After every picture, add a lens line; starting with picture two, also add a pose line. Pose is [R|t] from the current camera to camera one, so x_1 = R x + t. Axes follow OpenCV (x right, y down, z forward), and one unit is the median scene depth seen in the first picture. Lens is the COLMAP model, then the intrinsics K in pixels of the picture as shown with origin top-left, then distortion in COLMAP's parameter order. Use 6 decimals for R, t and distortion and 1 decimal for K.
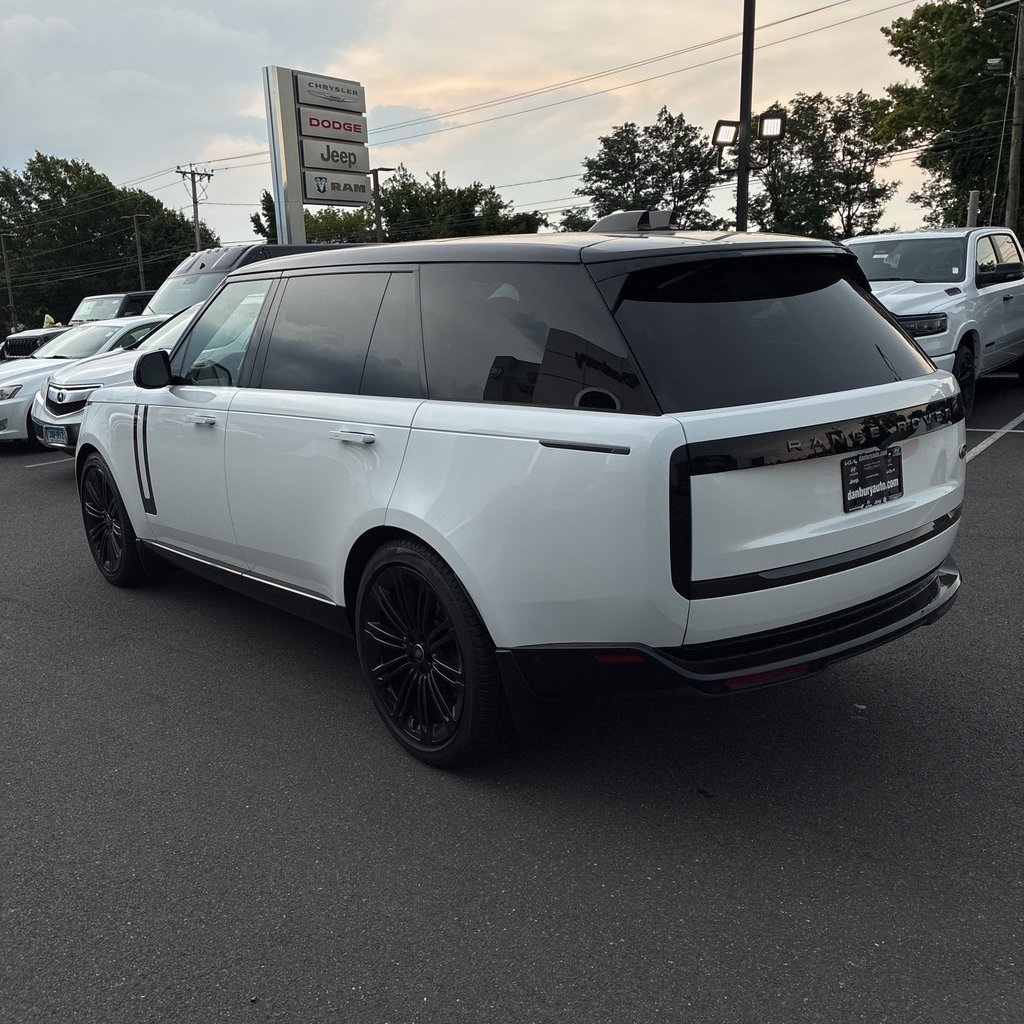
lens RADIAL K [[1083.9, 0, 512.0], [0, 1083.9, 512.0], [0, 0, 1]] dist [0.018587, 0.004481]
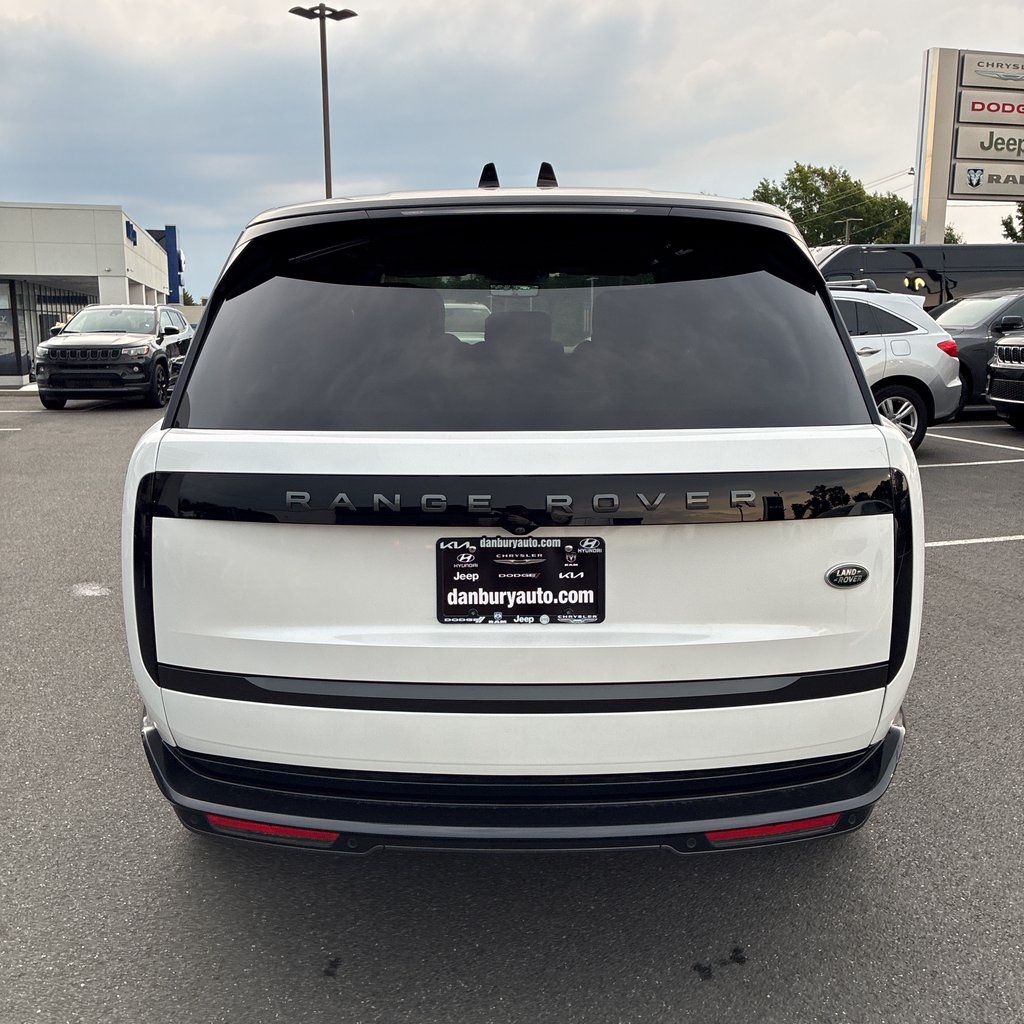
lens RADIAL K [[1073.4, 0, 495.2], [0, 1073.4, 515.1], [0, 0, 1]] dist [0.041317, -0.070746]
pose [[0.745311, 0.158836, -0.647520, 0.142309], [-0.161321, 0.985311, 0.056011, -0.019807], [0.646905, 0.062713, 0.759987, 0.106450]]
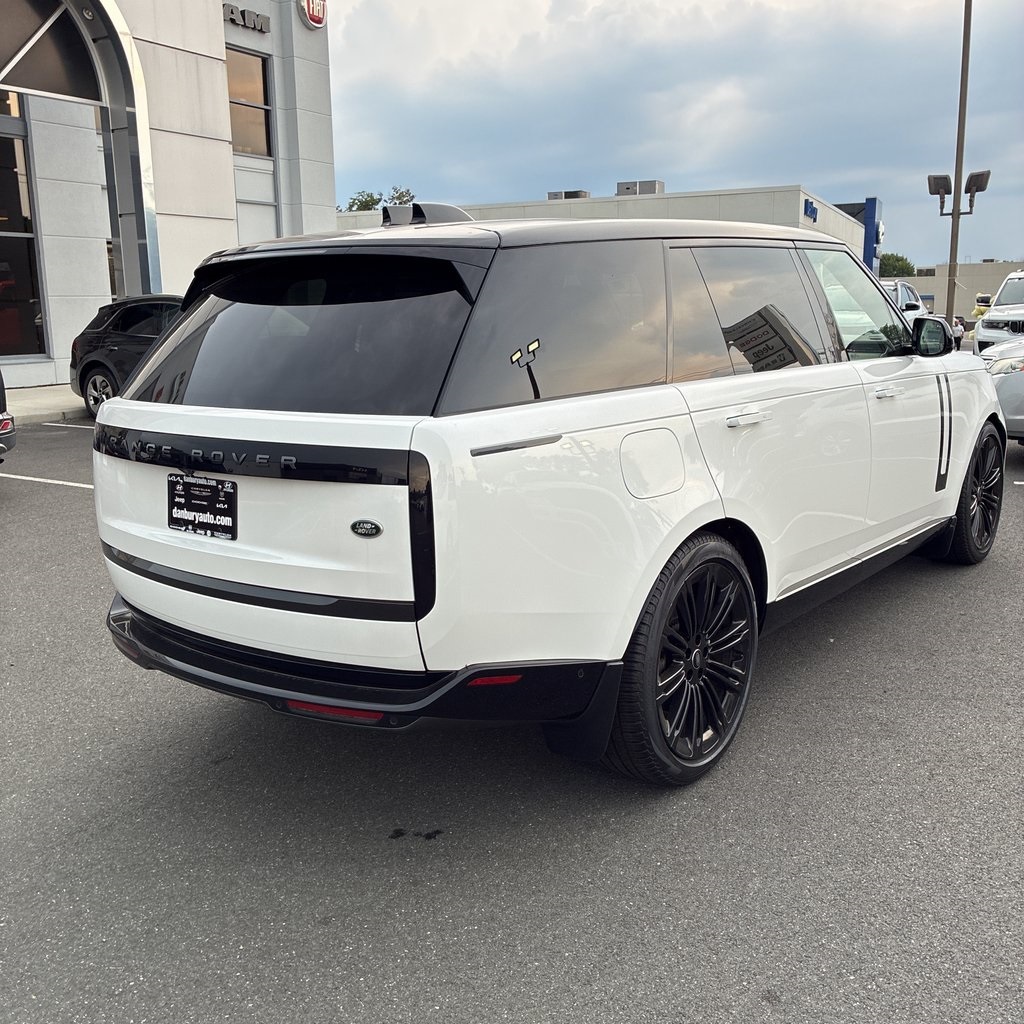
lens RADIAL K [[1091.5, 0, 515.4], [0, 1091.5, 507.7], [0, 0, 1]] dist [0.026588, -0.024728]
pose [[0.172591, 0.222838, -0.959456, 0.255587], [-0.181455, 0.964595, 0.191391, -0.051395], [0.968136, 0.141065, 0.206916, 0.214681]]
